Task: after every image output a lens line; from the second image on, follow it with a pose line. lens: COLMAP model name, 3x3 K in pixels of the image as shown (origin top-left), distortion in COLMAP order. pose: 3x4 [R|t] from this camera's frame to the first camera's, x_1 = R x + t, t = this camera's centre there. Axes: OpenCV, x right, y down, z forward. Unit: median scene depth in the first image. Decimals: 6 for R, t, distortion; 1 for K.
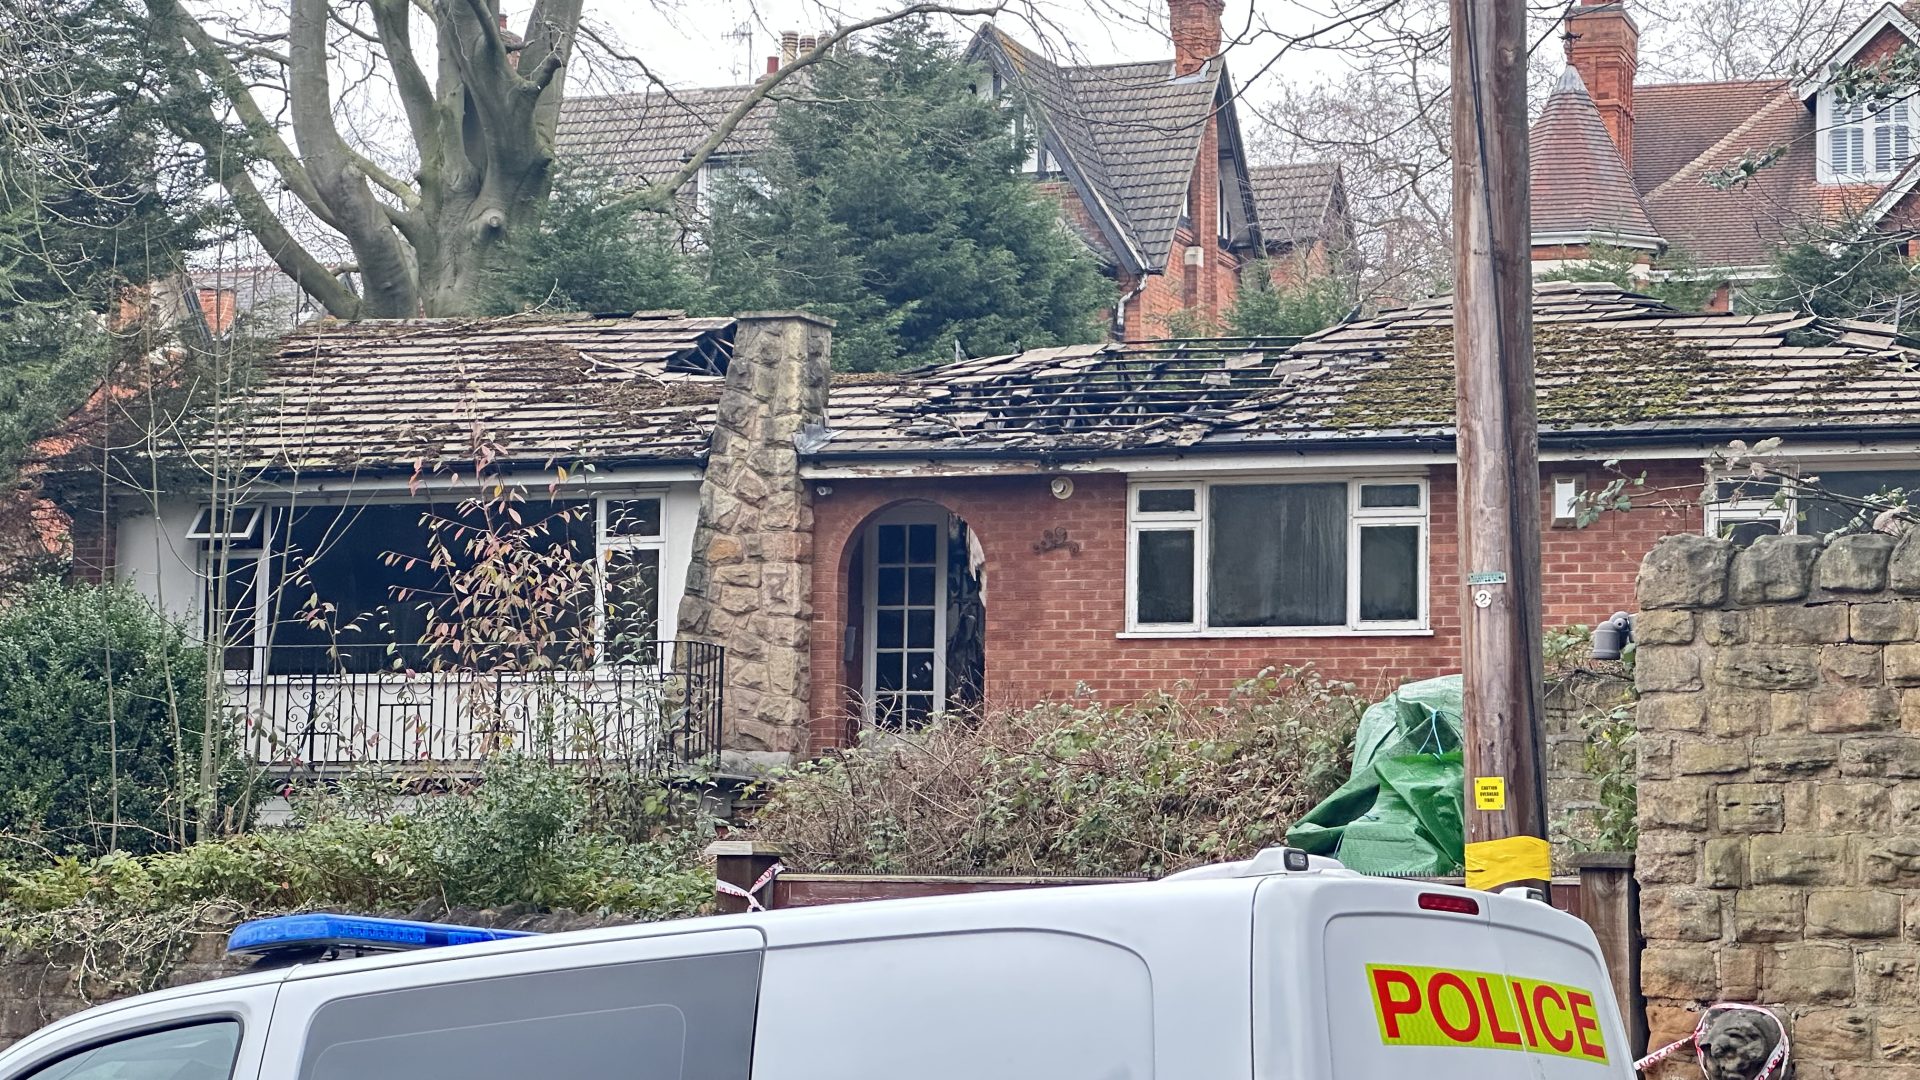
lens RADIAL K [[9575.4, 0, 959.7], [0, 9575.4, 539.6], [0, 0, 1]] dist [-0.180946, 0.000000]
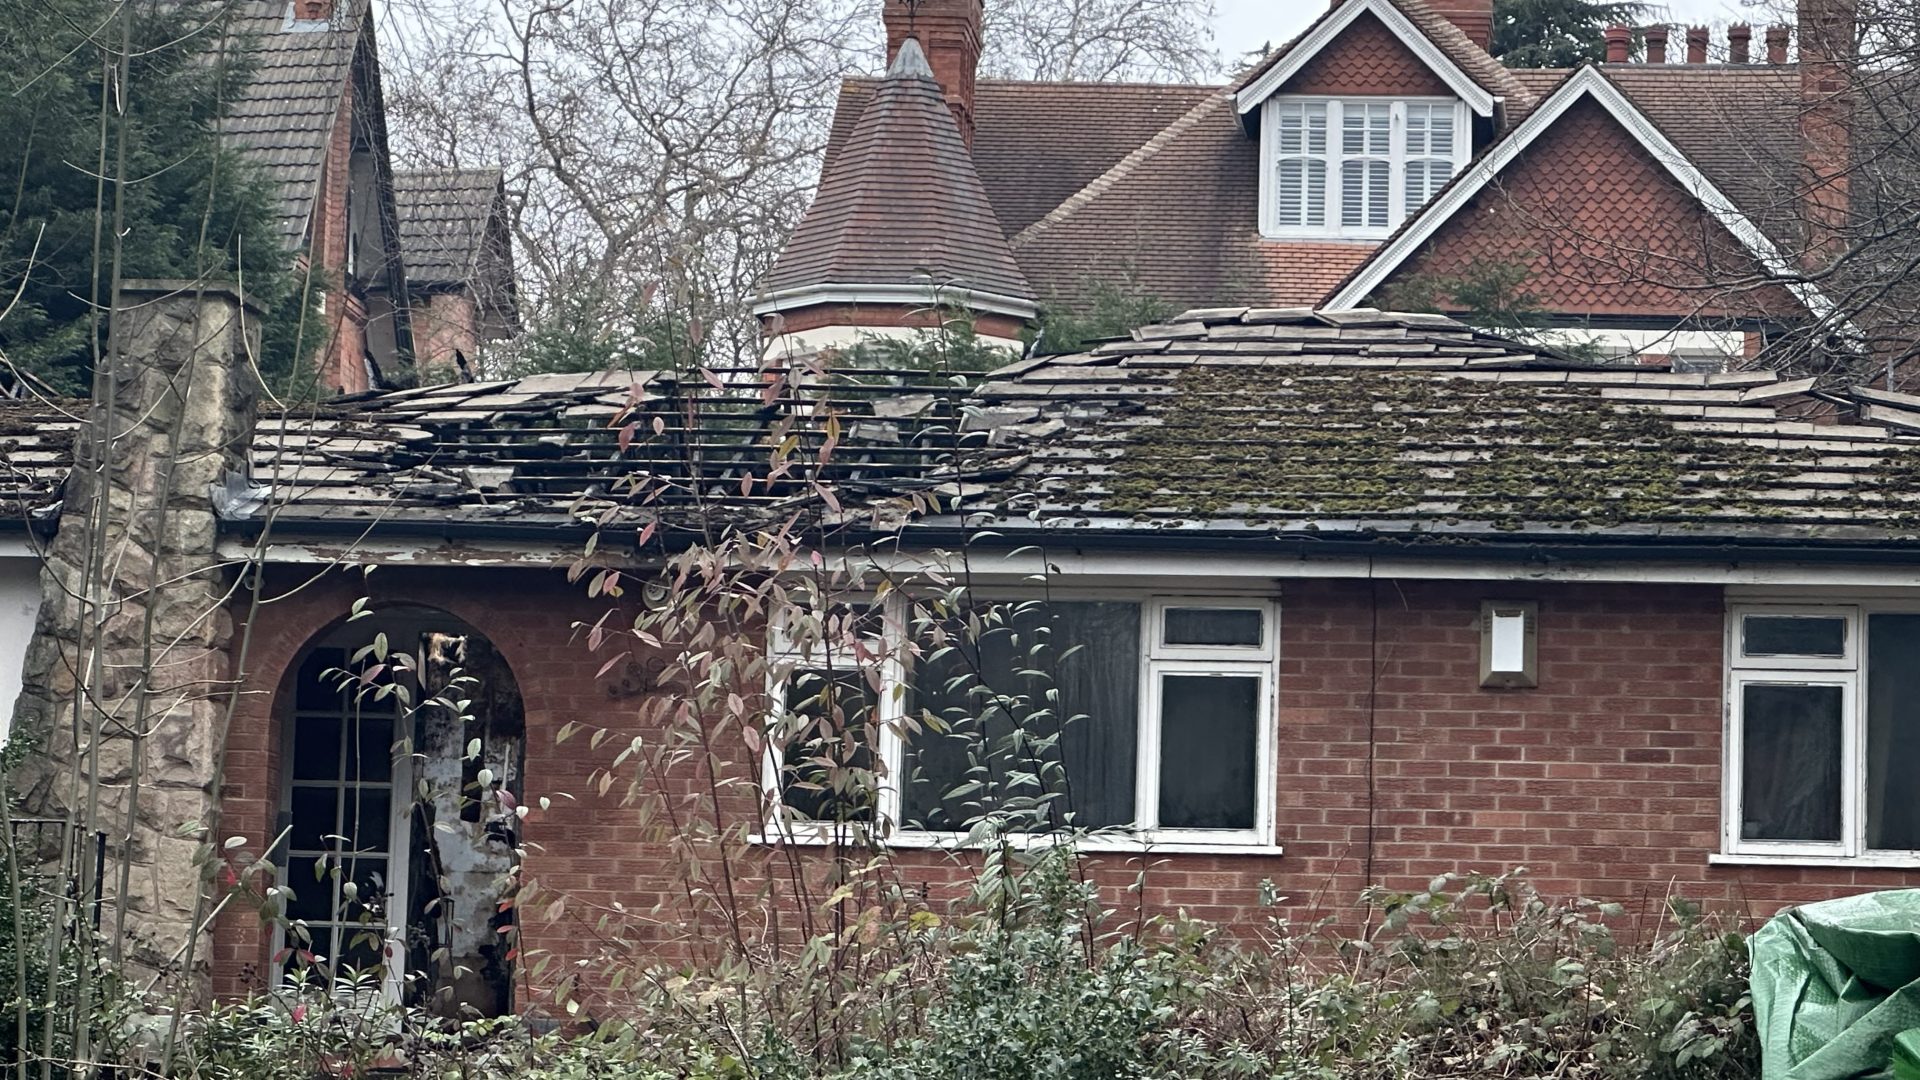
lens RADIAL K [[9575.4, 0, 960.1], [0, 9575.4, 539.2], [0, 0, 1]] dist [-0.180946, 0.000000]
pose [[0.930042, 0.049222, 0.364141, -0.192206], [-0.031537, 0.998023, -0.054359, 0.023475], [-0.366097, 0.039073, 0.929756, 0.424454]]
